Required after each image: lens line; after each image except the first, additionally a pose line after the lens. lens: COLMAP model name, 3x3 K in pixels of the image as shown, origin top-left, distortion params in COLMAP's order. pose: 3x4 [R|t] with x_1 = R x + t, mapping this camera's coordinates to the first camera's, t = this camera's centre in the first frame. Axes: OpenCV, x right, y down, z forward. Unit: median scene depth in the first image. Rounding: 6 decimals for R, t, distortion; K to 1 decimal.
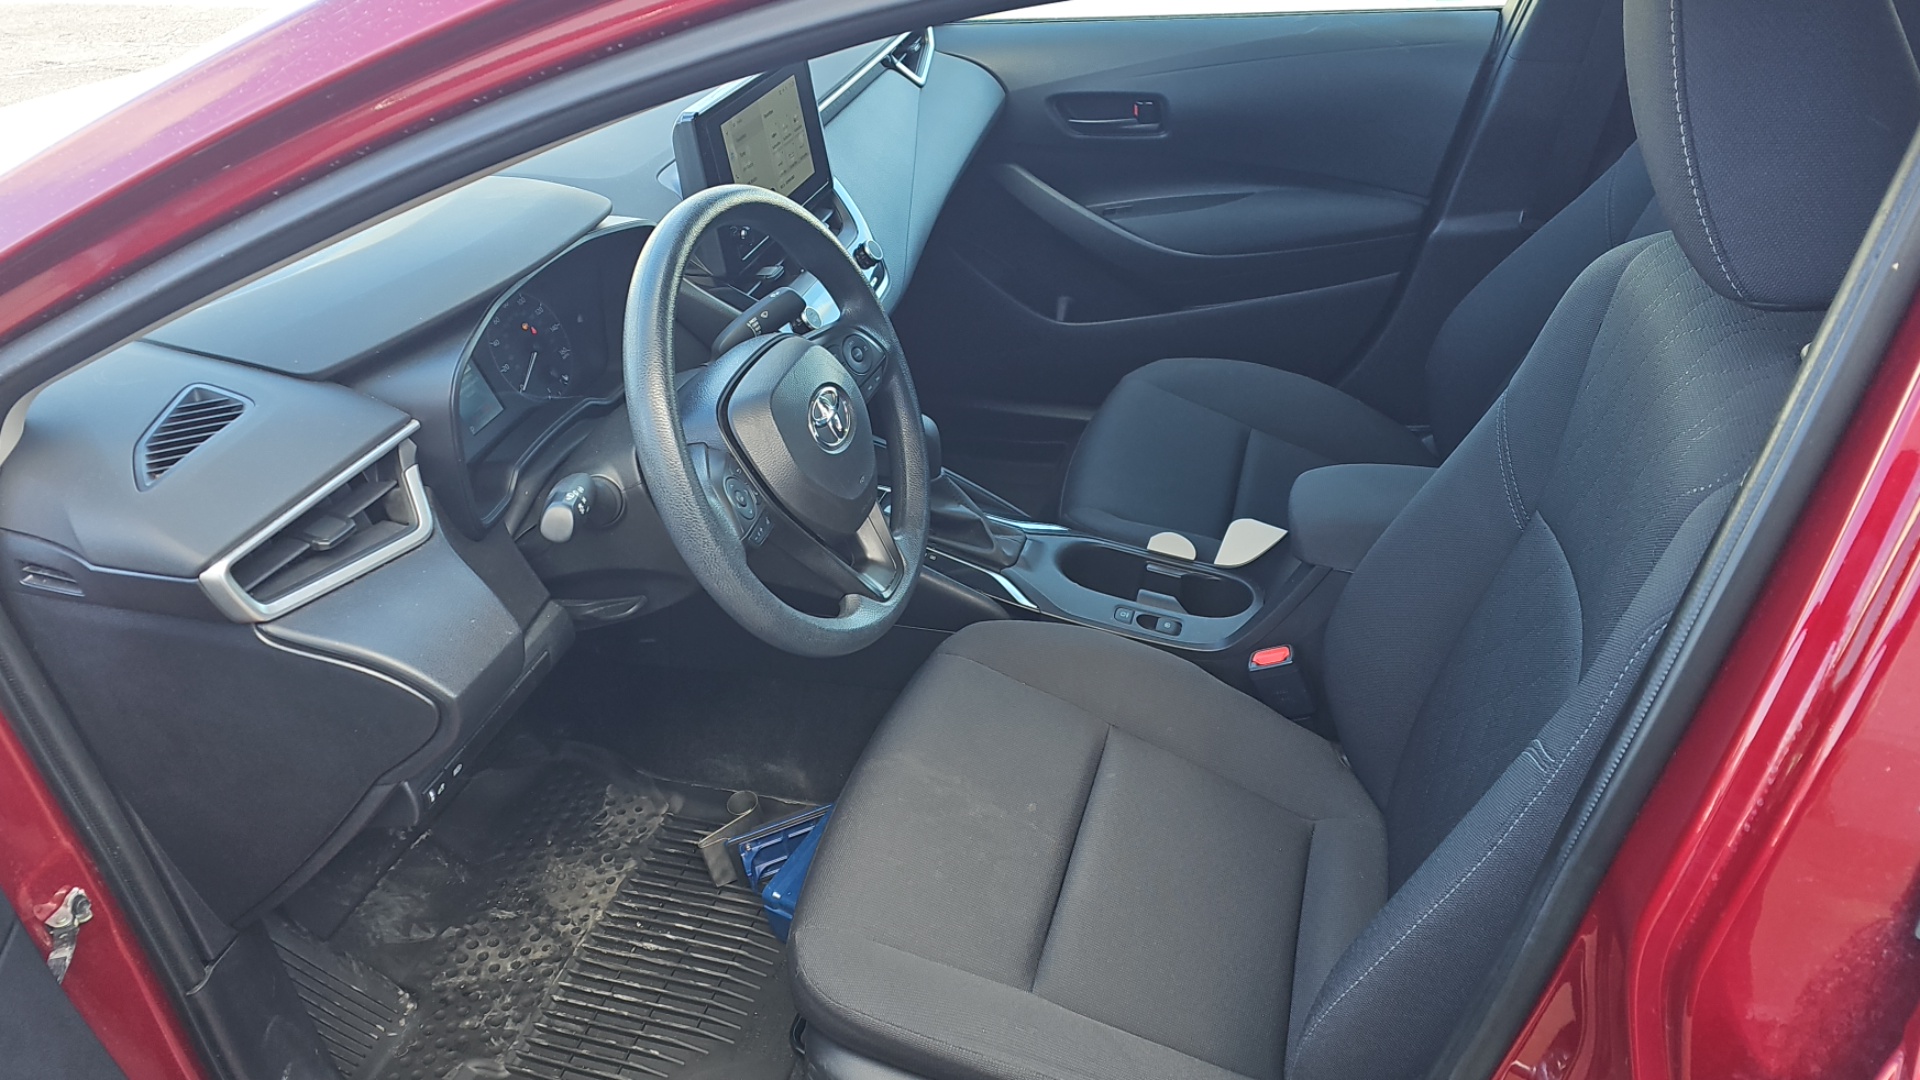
lens RADIAL K [[1365.5, 0, 967.2], [0, 1365.5, 544.4], [0, 0, 1]] dist [0.071737, -0.045746]
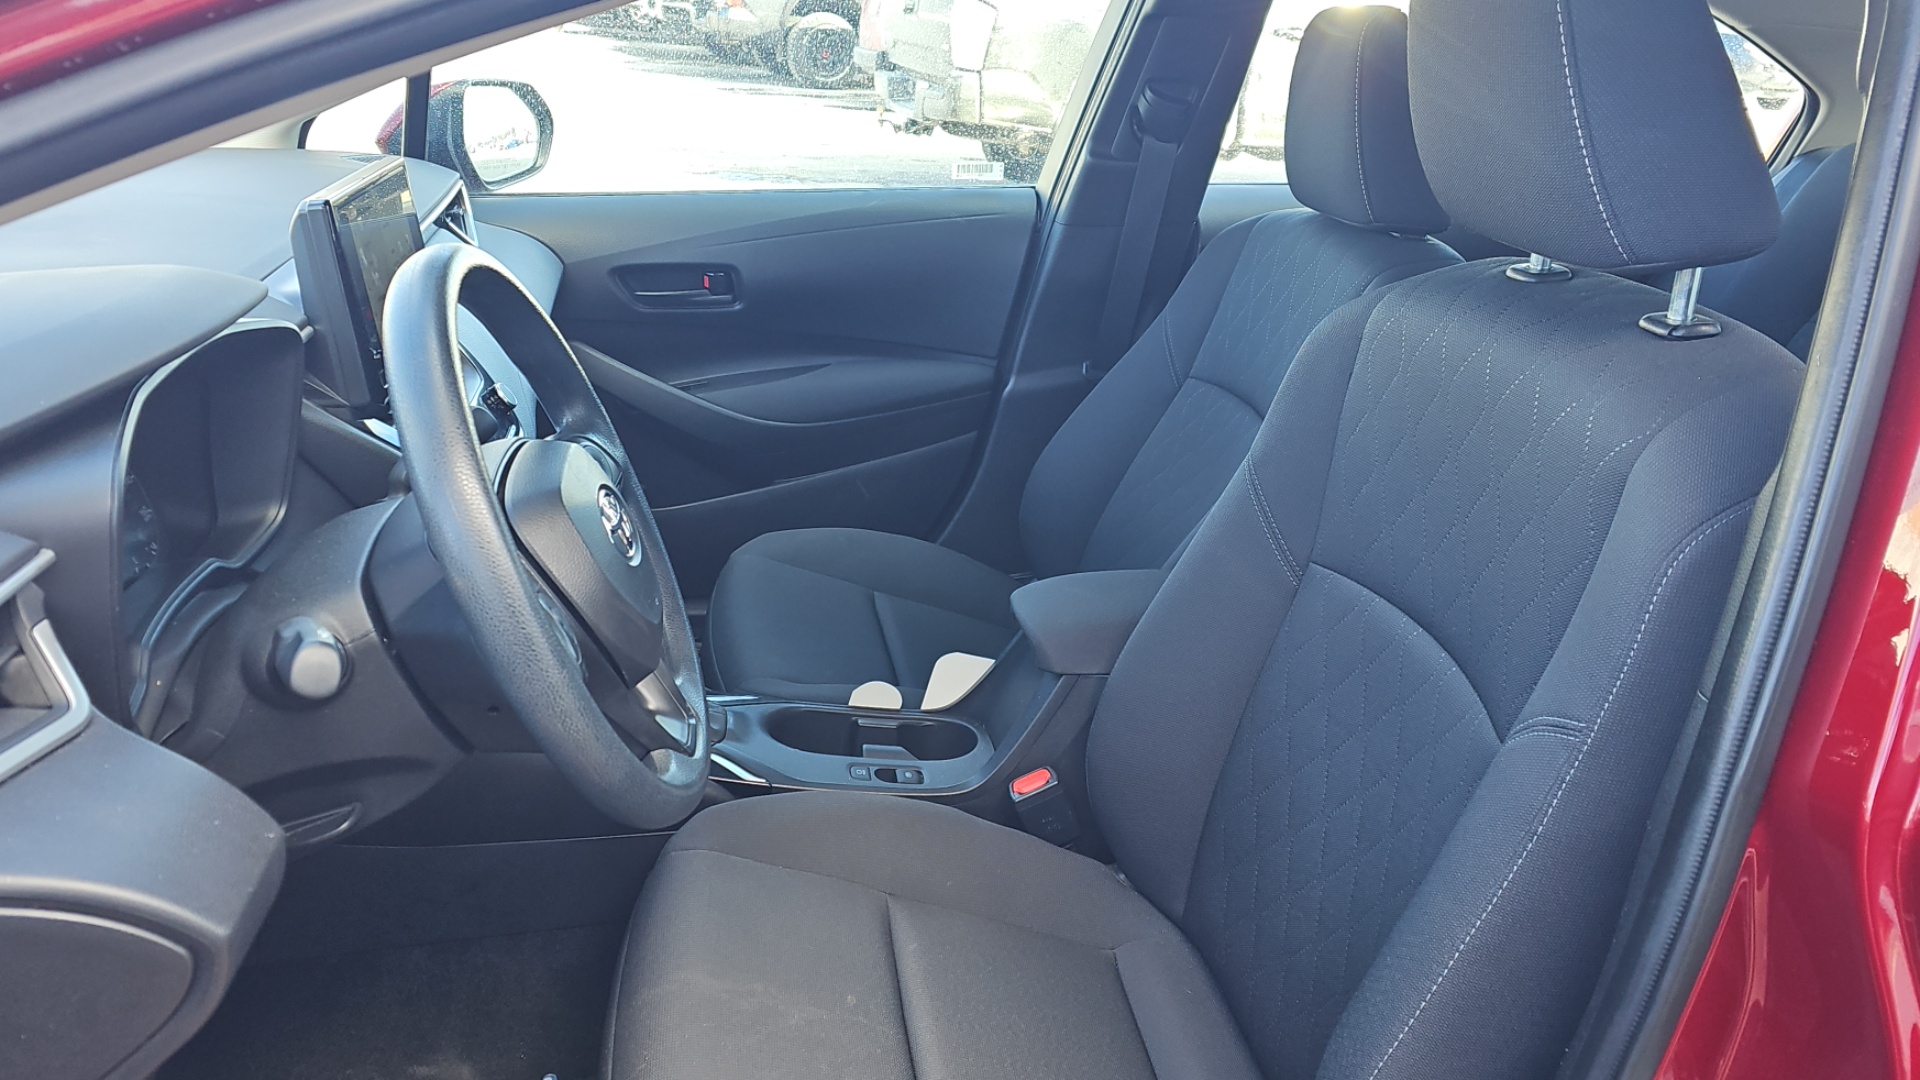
lens RADIAL K [[1352.8, 0, 993.2], [0, 1352.8, 538.9], [0, 0, 1]] dist [0.103430, -0.139636]
pose [[0.894317, -0.093369, 0.437583, -0.180949], [0.175373, 0.972879, -0.150833, 0.052338], [-0.411632, 0.211633, 0.886437, 0.150298]]
